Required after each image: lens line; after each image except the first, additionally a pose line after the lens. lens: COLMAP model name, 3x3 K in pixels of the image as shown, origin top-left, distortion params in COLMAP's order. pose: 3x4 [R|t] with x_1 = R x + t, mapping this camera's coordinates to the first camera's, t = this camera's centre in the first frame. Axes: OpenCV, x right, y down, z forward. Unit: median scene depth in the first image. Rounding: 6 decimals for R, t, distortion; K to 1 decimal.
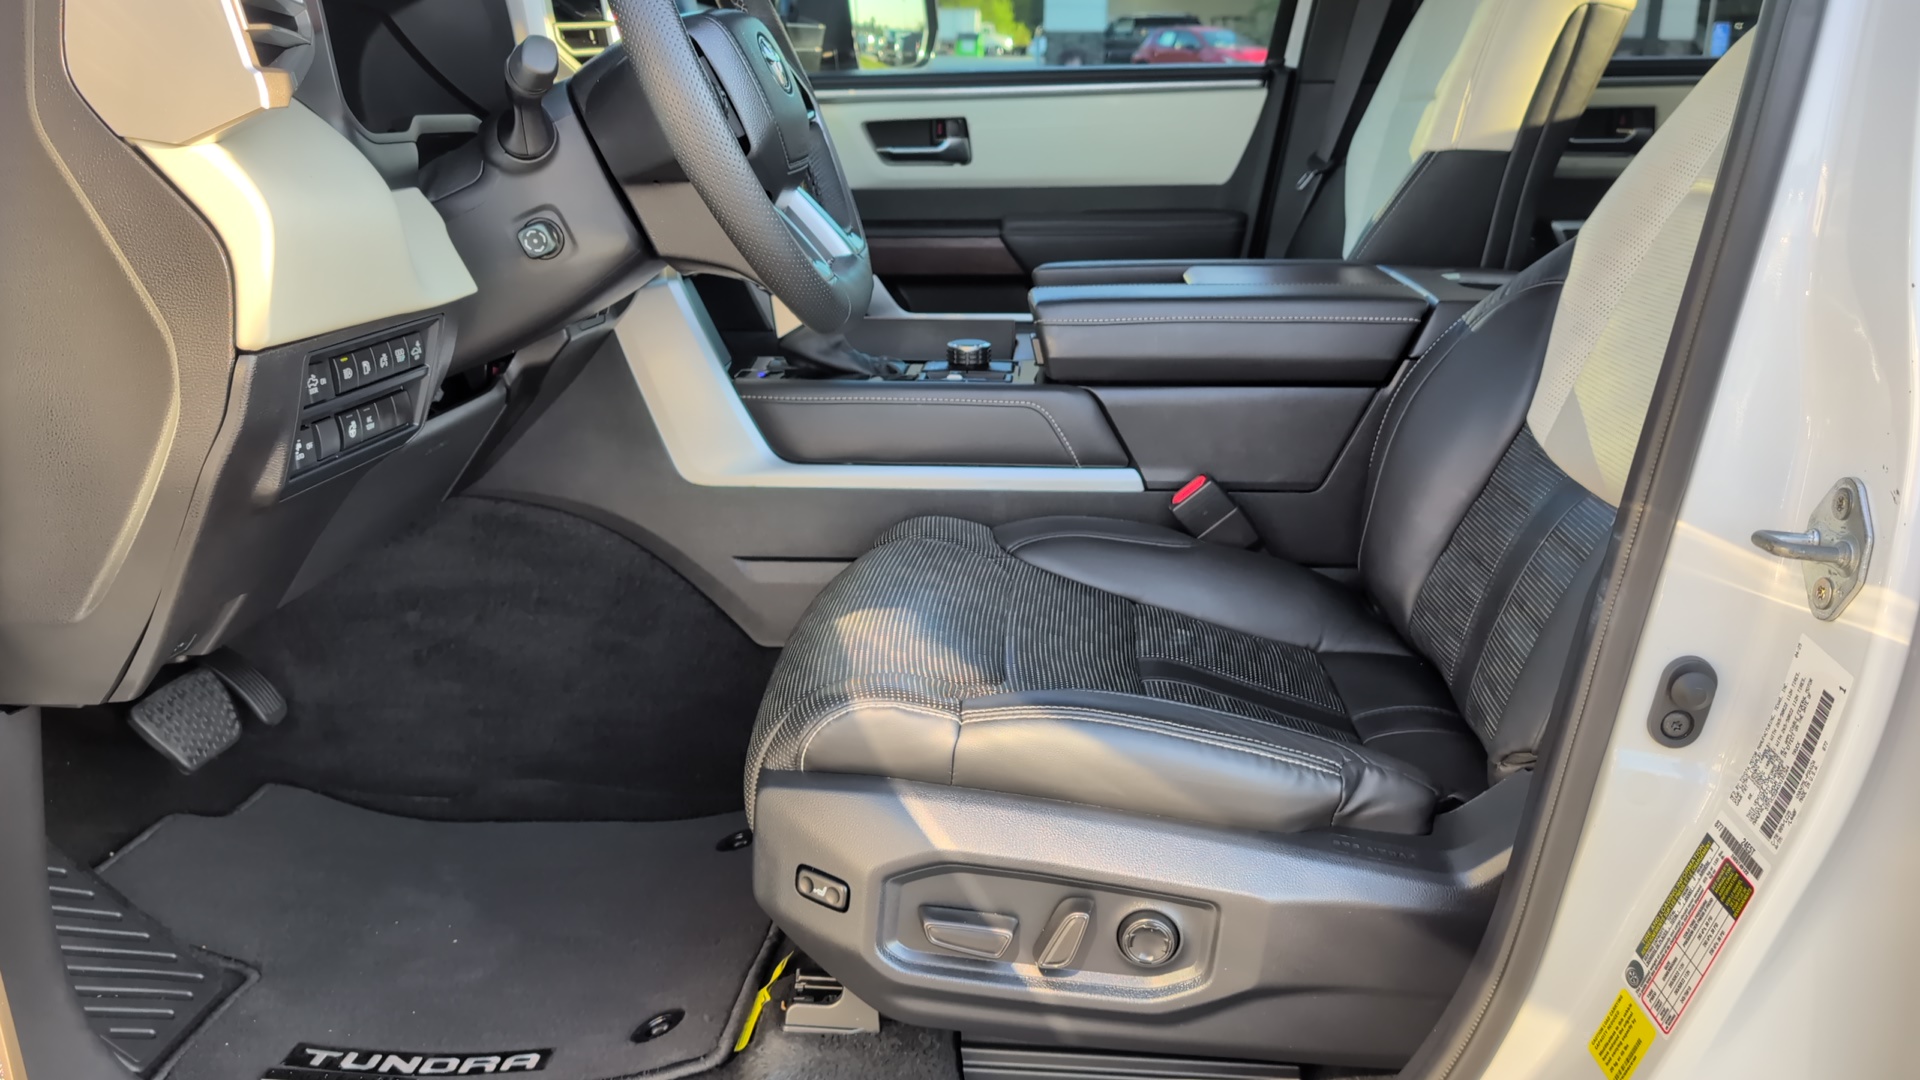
lens RADIAL K [[1627.7, 0, 960.0], [0, 1627.7, 540.0], [0, 0, 1]] dist [0.025264, -0.007069]
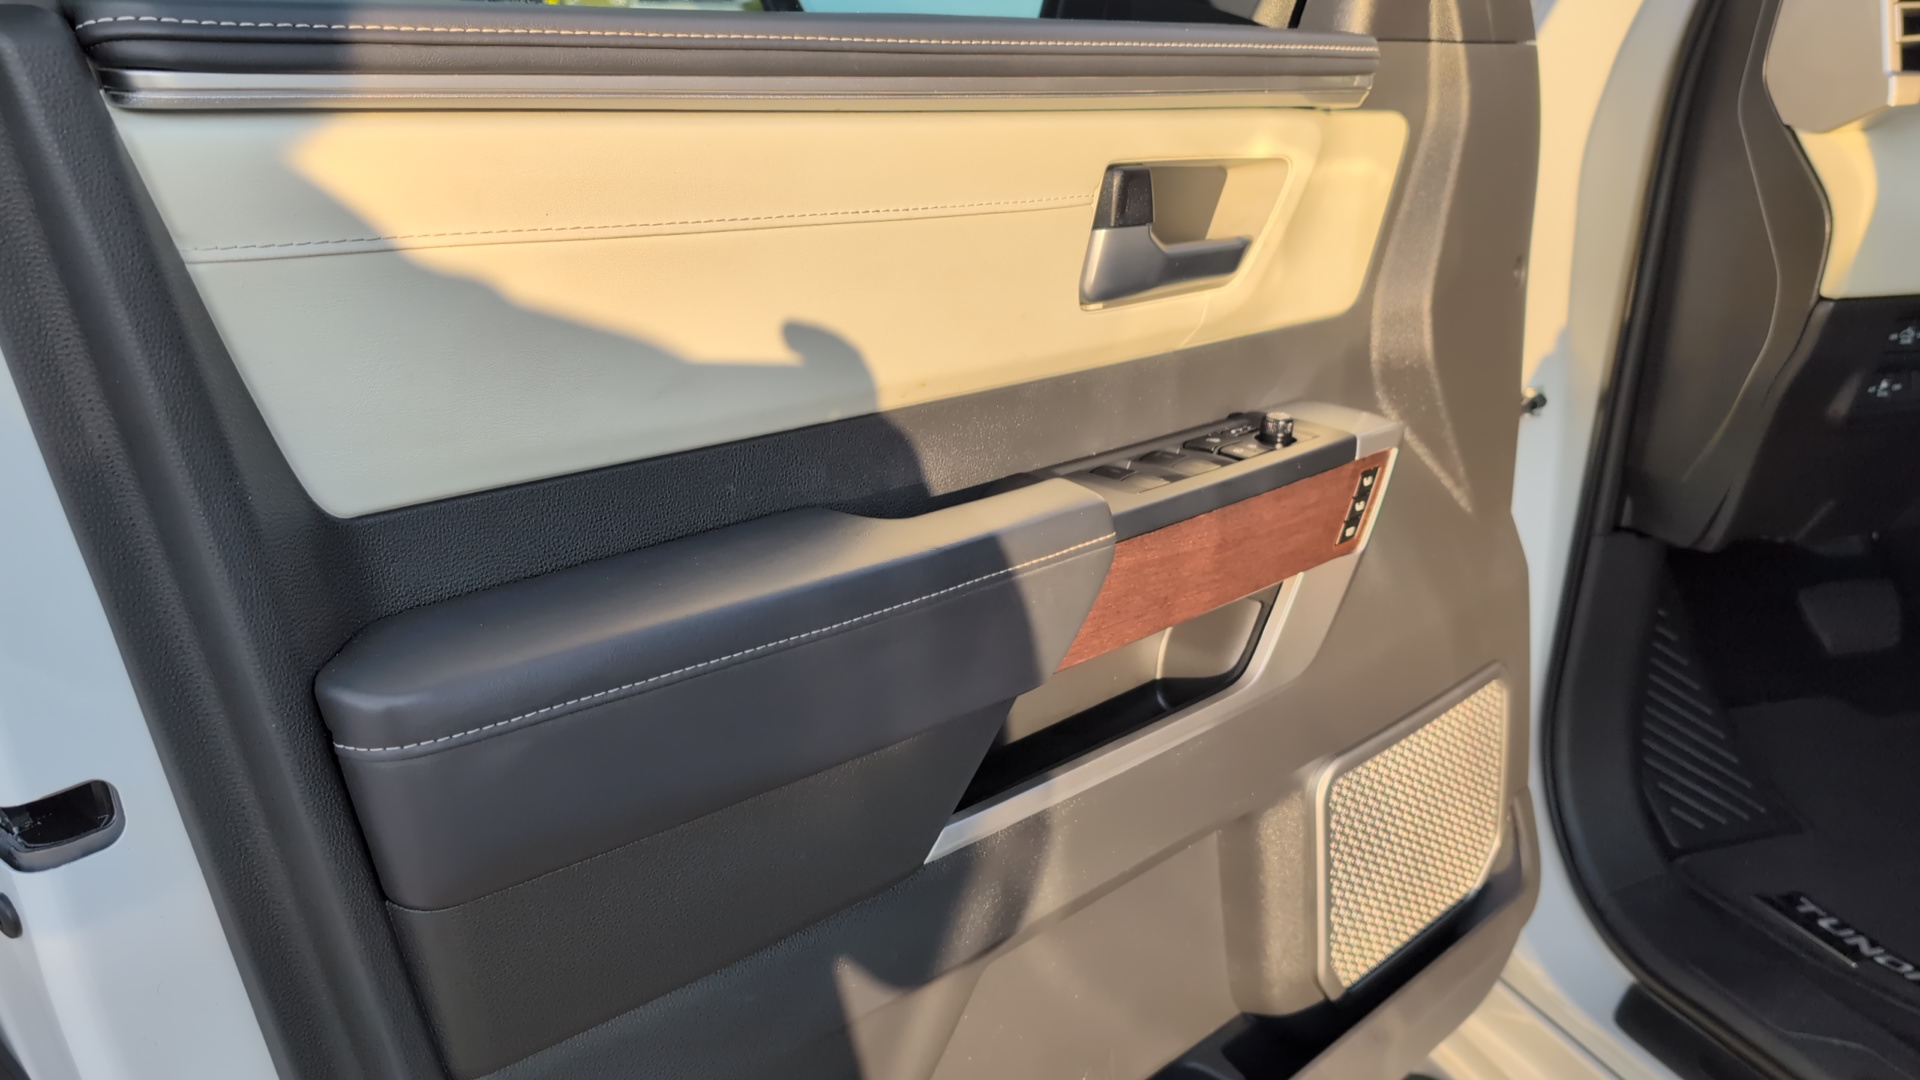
lens RADIAL K [[1627.7, 0, 960.0], [0, 1627.7, 540.0], [0, 0, 1]] dist [0.025264, -0.007069]
pose [[0.399167, 0.270740, -0.875994, 0.391704], [-0.230093, 0.954415, 0.190130, -0.021664], [0.887538, 0.125666, 0.443266, -0.107787]]
